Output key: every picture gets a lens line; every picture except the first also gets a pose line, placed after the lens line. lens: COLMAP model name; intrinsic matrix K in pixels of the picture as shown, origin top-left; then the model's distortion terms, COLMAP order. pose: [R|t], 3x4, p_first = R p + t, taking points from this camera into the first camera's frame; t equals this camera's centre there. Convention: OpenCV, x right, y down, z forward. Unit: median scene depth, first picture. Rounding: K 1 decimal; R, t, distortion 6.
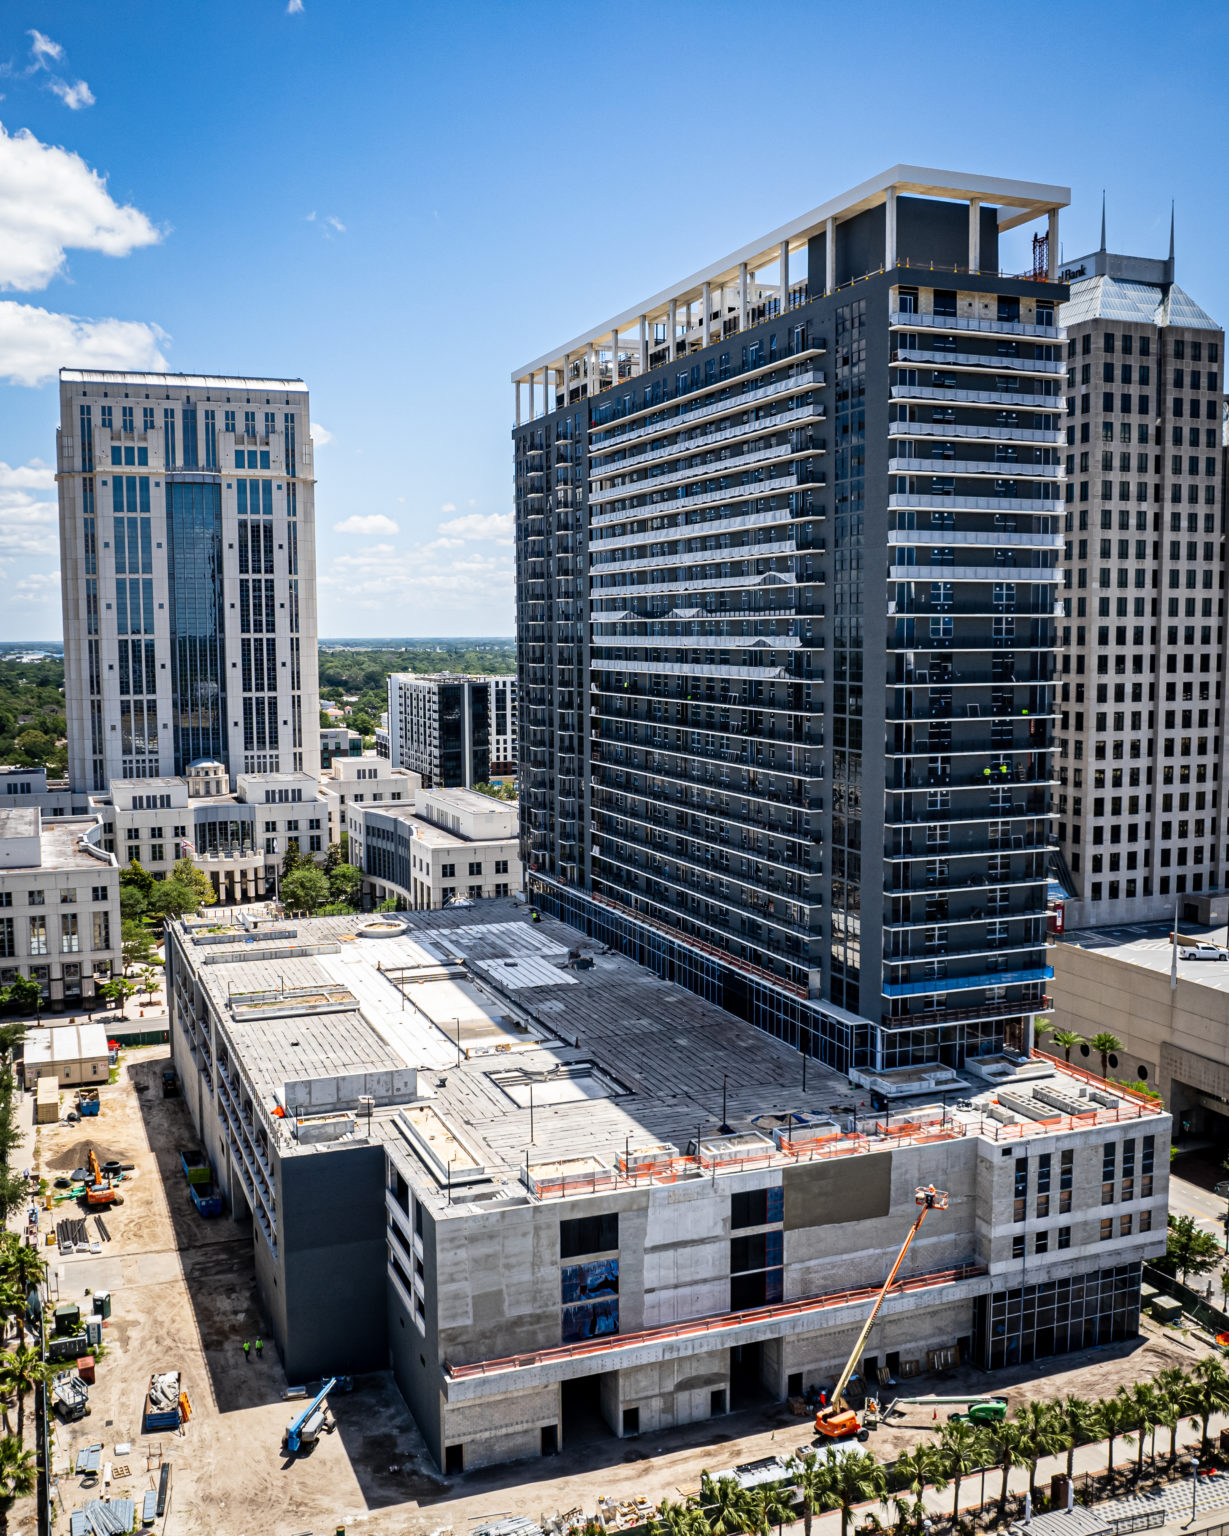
lens RADIAL K [[1485.2, 0, 614.5], [0, 1485.2, 768.0], [0, 0, 1]] dist [-0.071903, 0.003737]
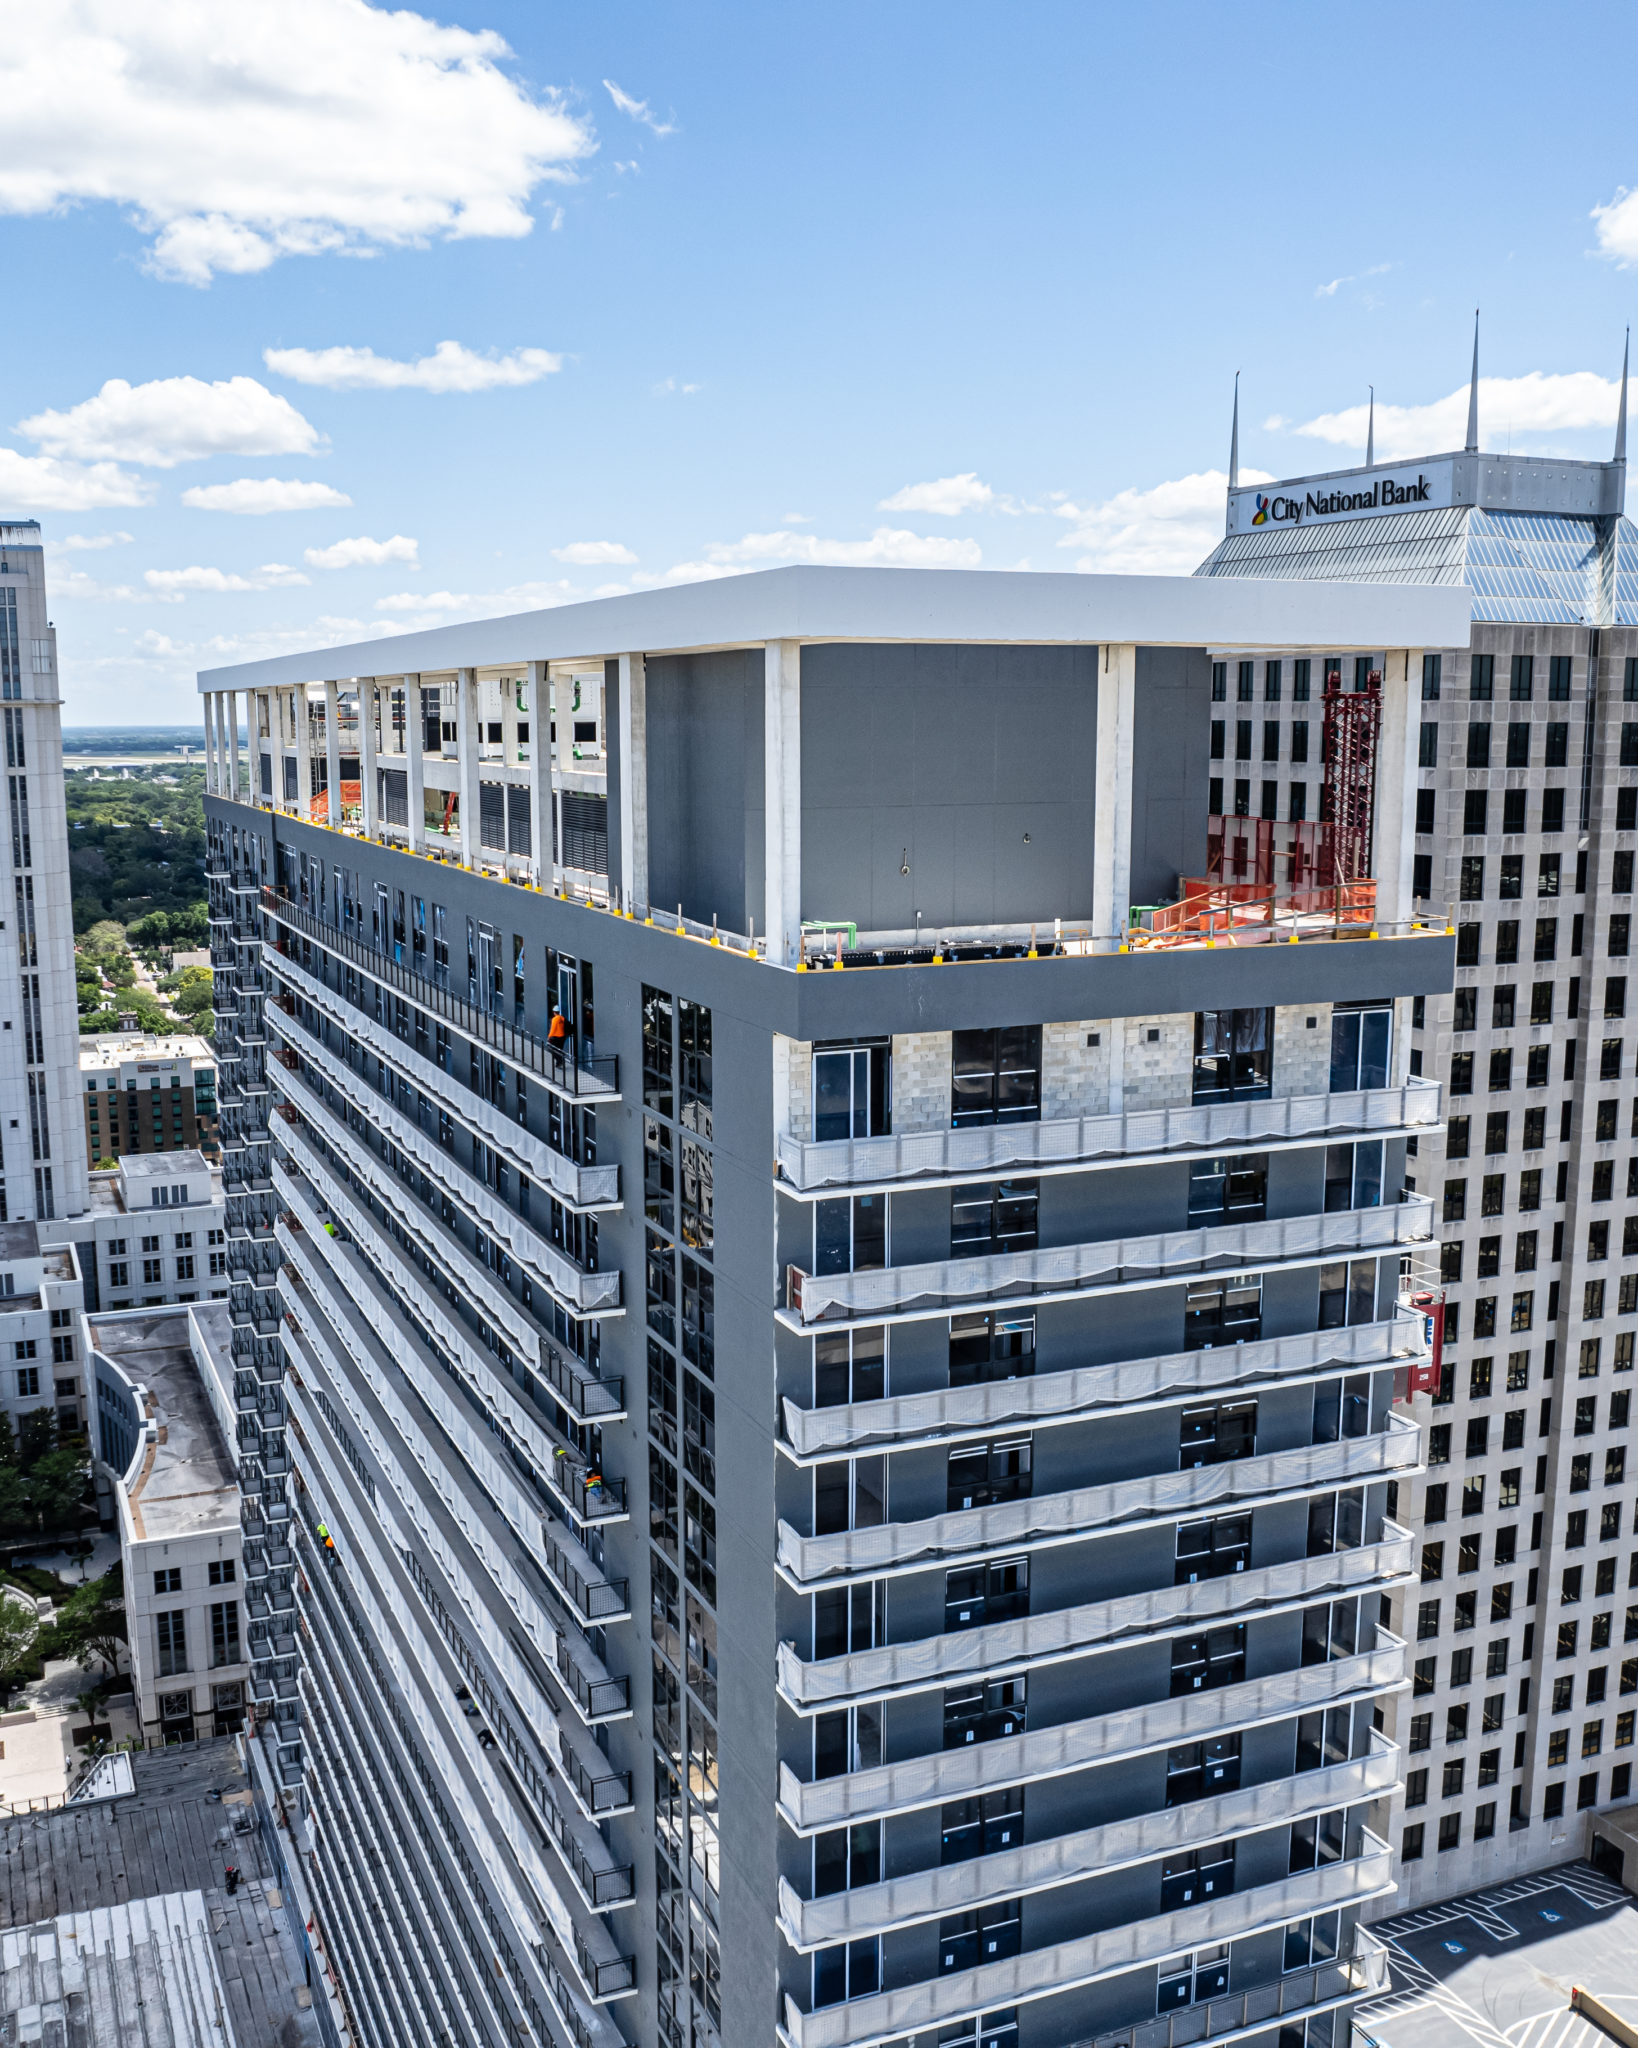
lens RADIAL K [[1953.7, 0, 782.6], [0, 1953.7, 1004.0], [0, 0, 1]] dist [-0.056477, 0.003273]
pose [[0.999728, -0.000791, 0.023313, 0.109672], [-0.000649, 0.998094, 0.061709, -0.216726], [-0.023317, -0.061707, 0.997822, 0.400740]]
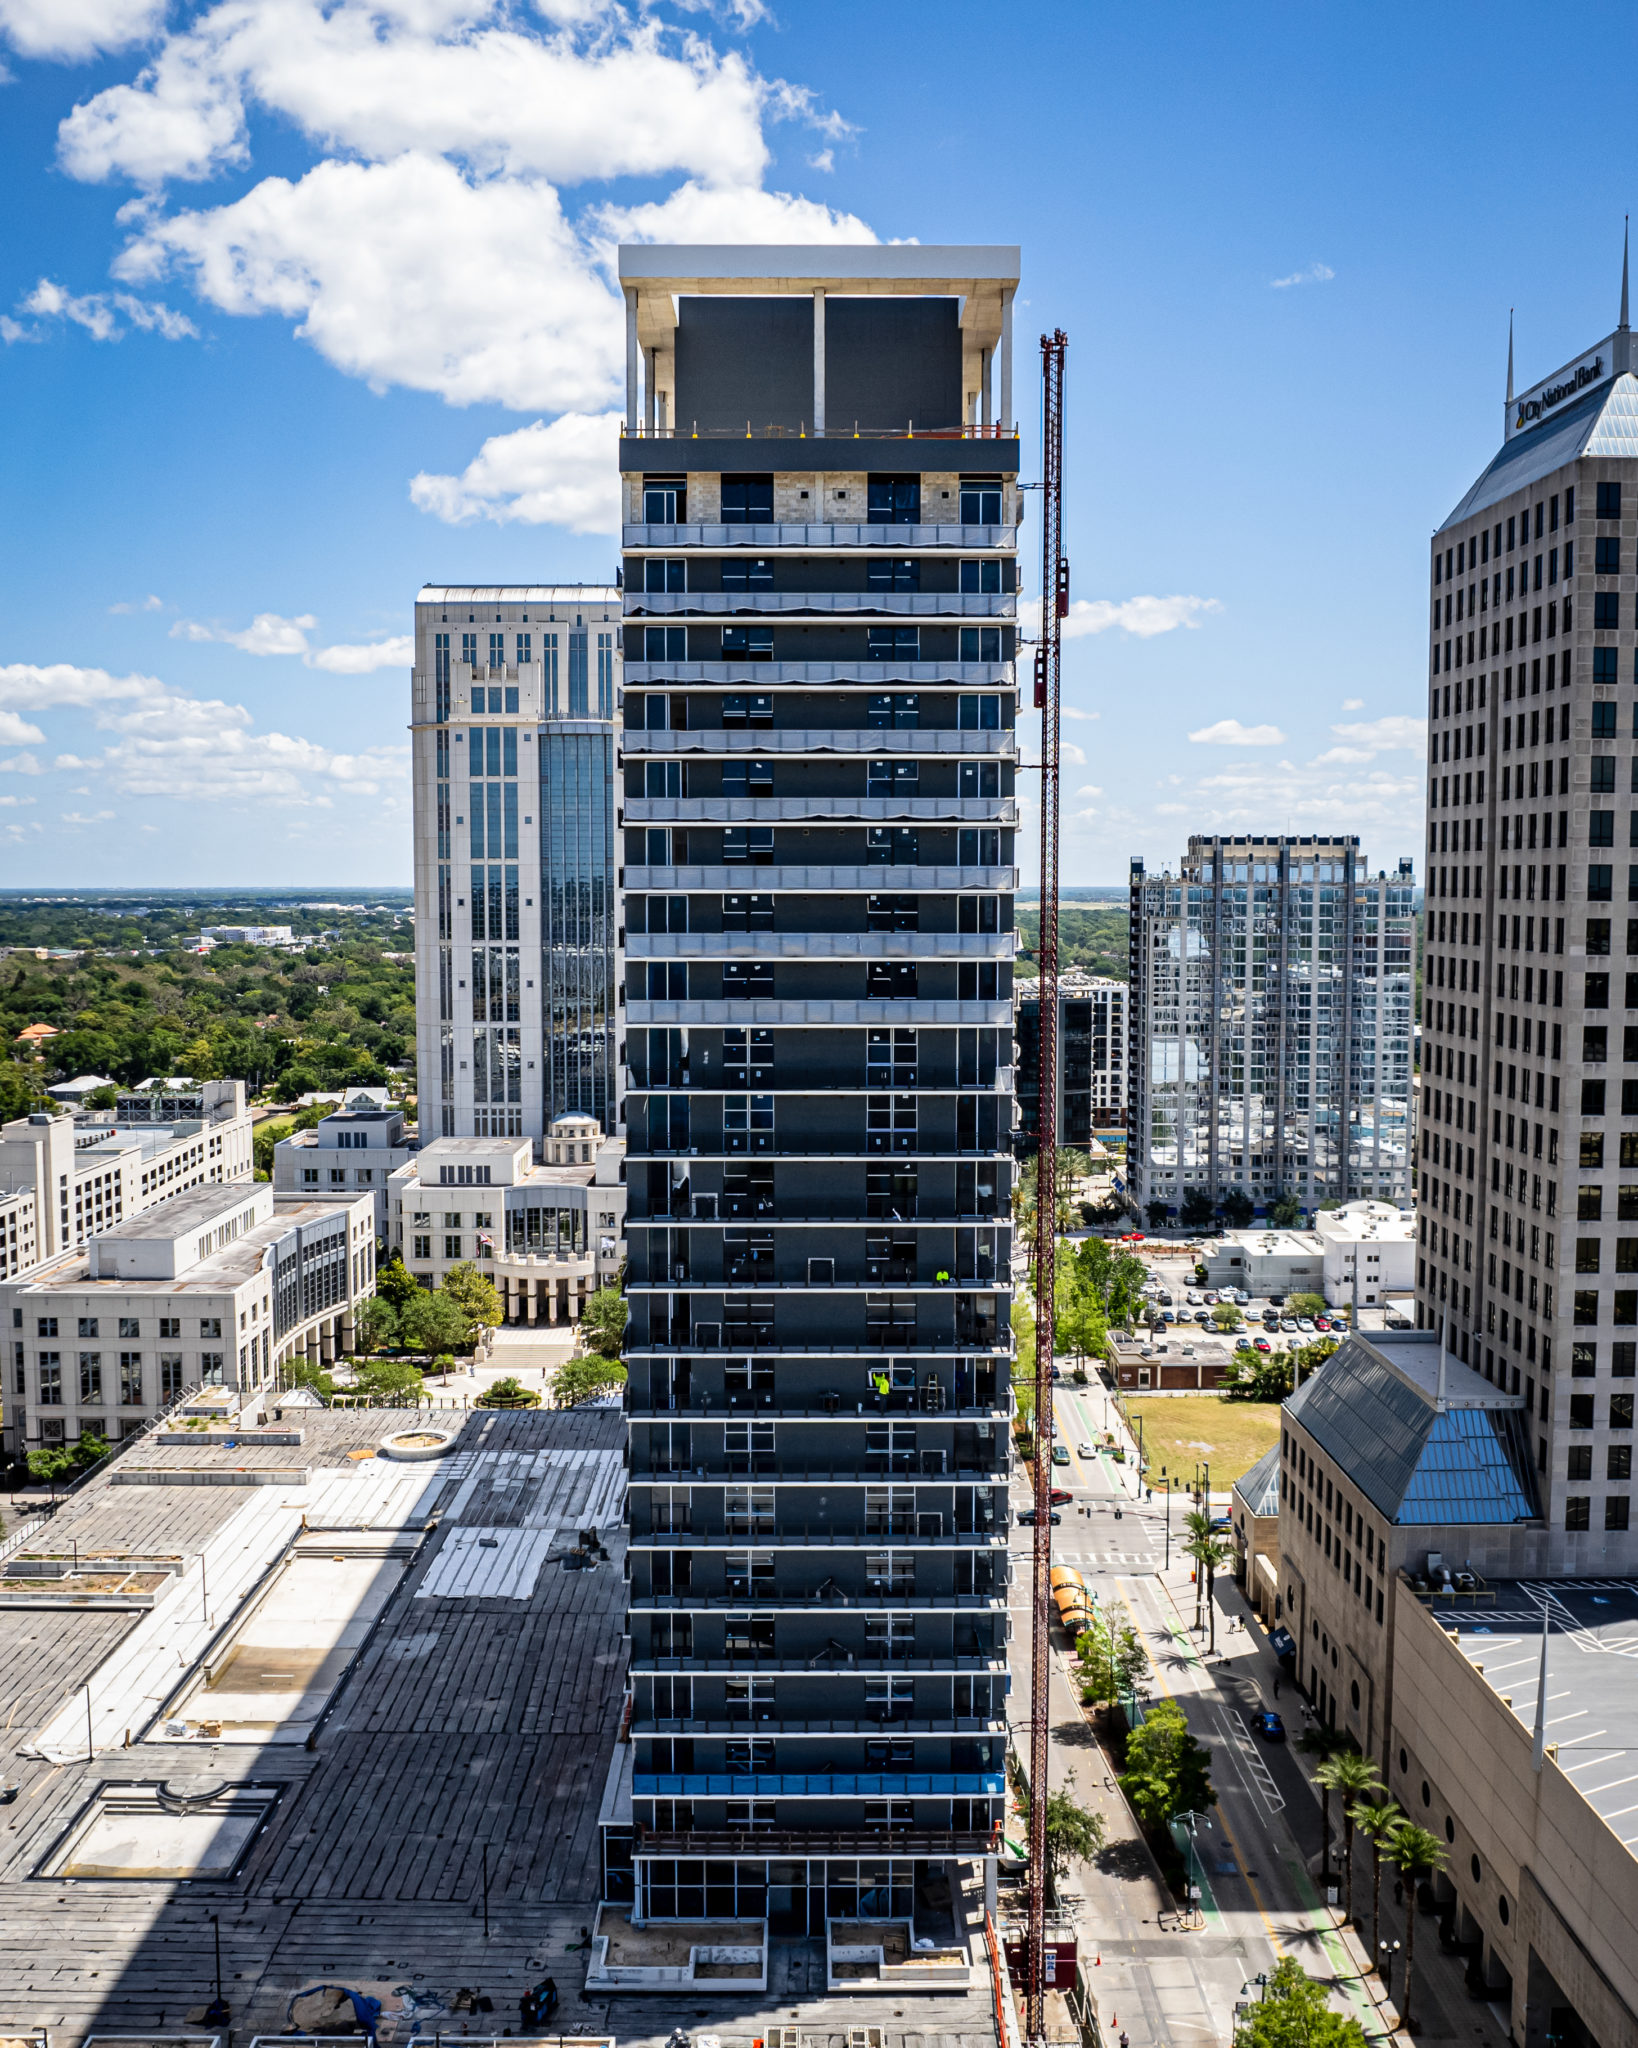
lens RADIAL K [[1980.3, 0, 819.0], [0, 1980.3, 1024.0], [0, 0, 1]] dist [-0.071903, 0.003737]
pose [[0.933264, 0.031609, -0.357798, 0.311794], [-0.037643, 0.999242, -0.009908, -0.076257], [0.357213, 0.022716, 0.933747, 0.221943]]
